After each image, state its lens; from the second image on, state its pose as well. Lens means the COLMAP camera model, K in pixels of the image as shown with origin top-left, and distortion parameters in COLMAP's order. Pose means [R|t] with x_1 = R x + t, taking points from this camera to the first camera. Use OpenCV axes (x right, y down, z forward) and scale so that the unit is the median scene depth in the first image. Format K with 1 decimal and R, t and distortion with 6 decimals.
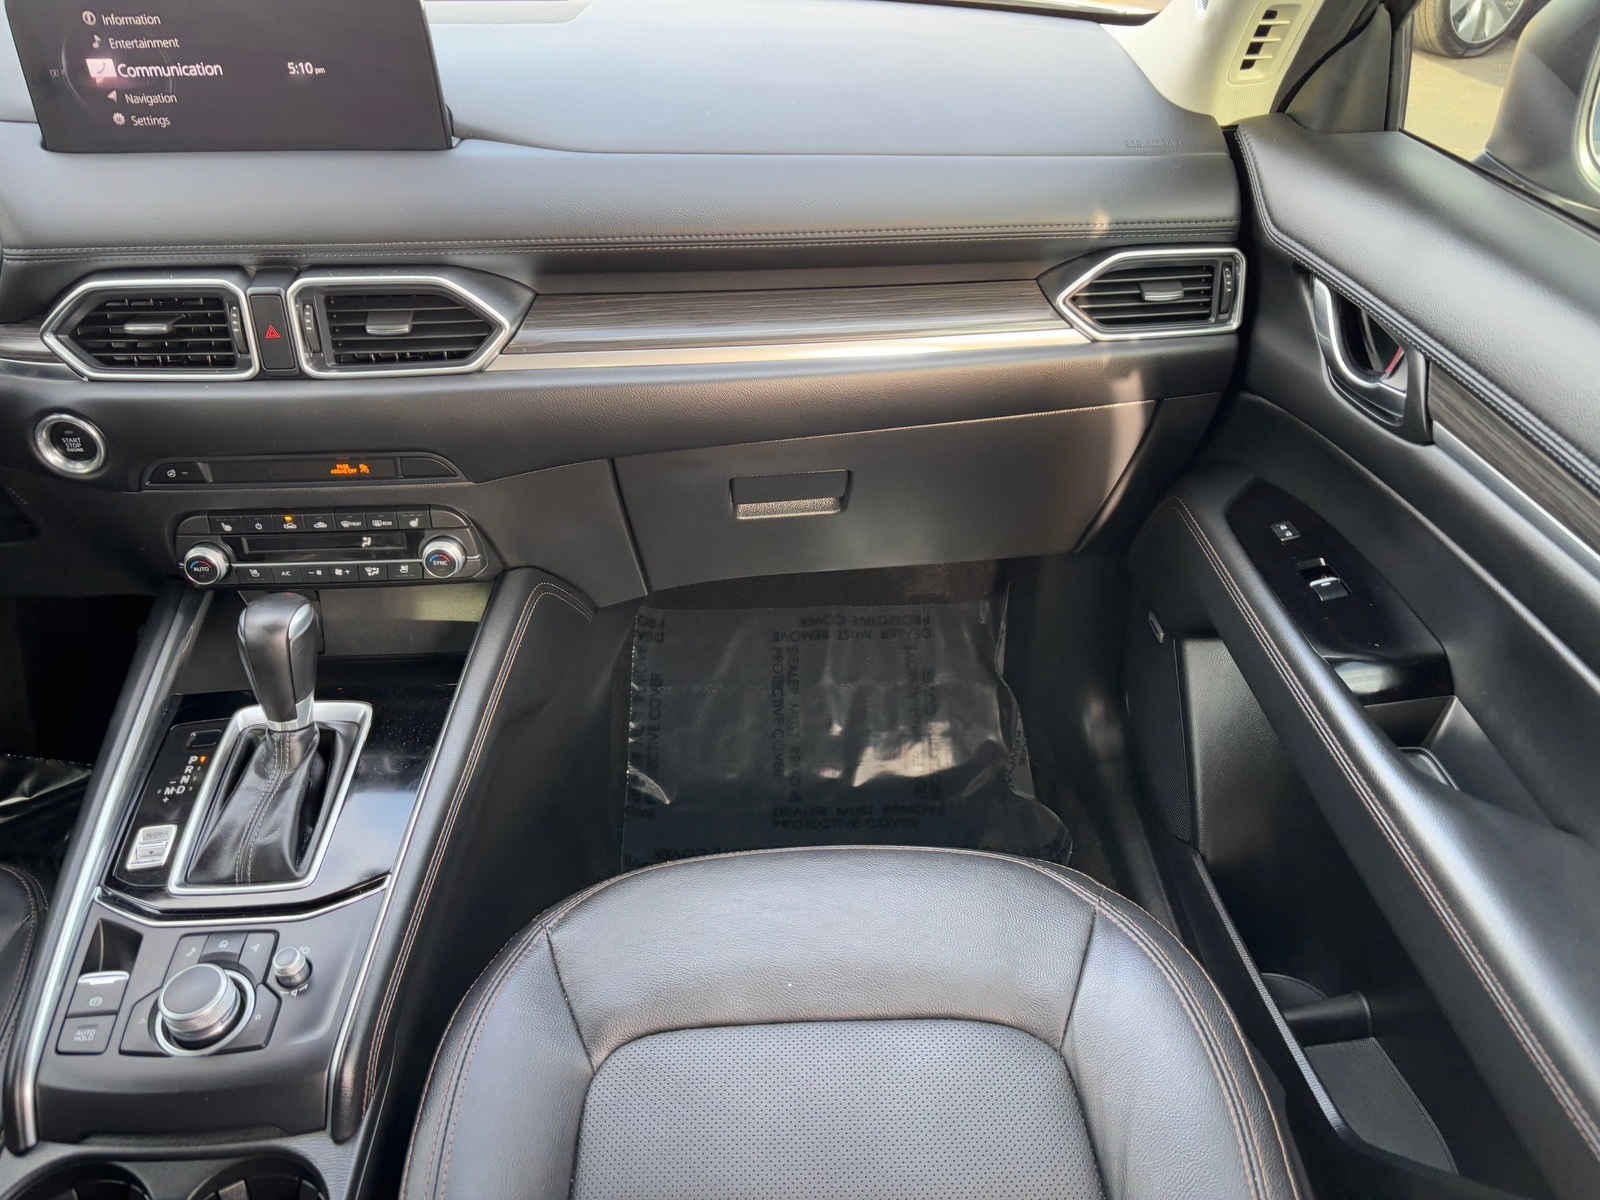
lens RADIAL K [[1228.2, 0, 809.3], [0, 1228.2, 609.1], [0, 0, 1]] dist [0.046365, -0.061130]
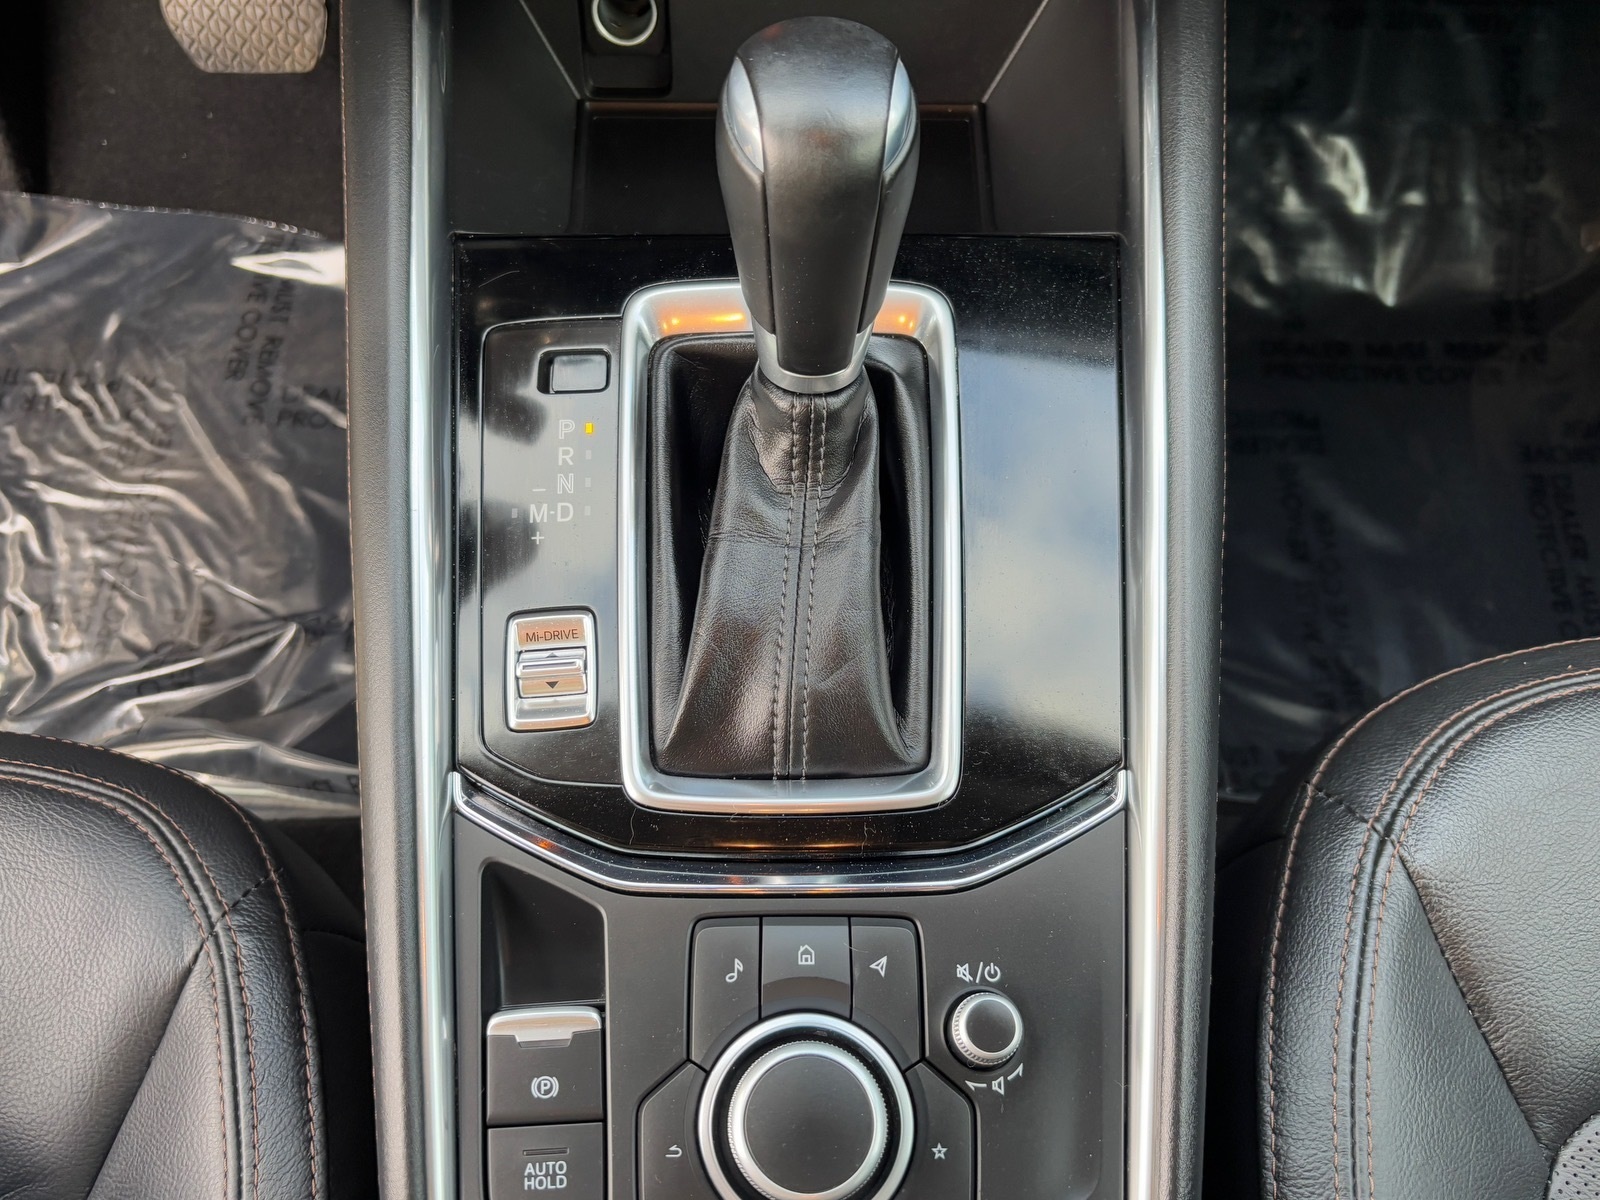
lens RADIAL K [[1367.8, 0, 791.8], [0, 1367.8, 614.4], [0, 0, 1]] dist [0.007111, 0.005440]
pose [[0.999180, 0.038566, 0.012309, -0.420351], [-0.039777, 0.878755, 0.475613, -0.048057], [0.007526, -0.475713, 0.879569, 0.553395]]
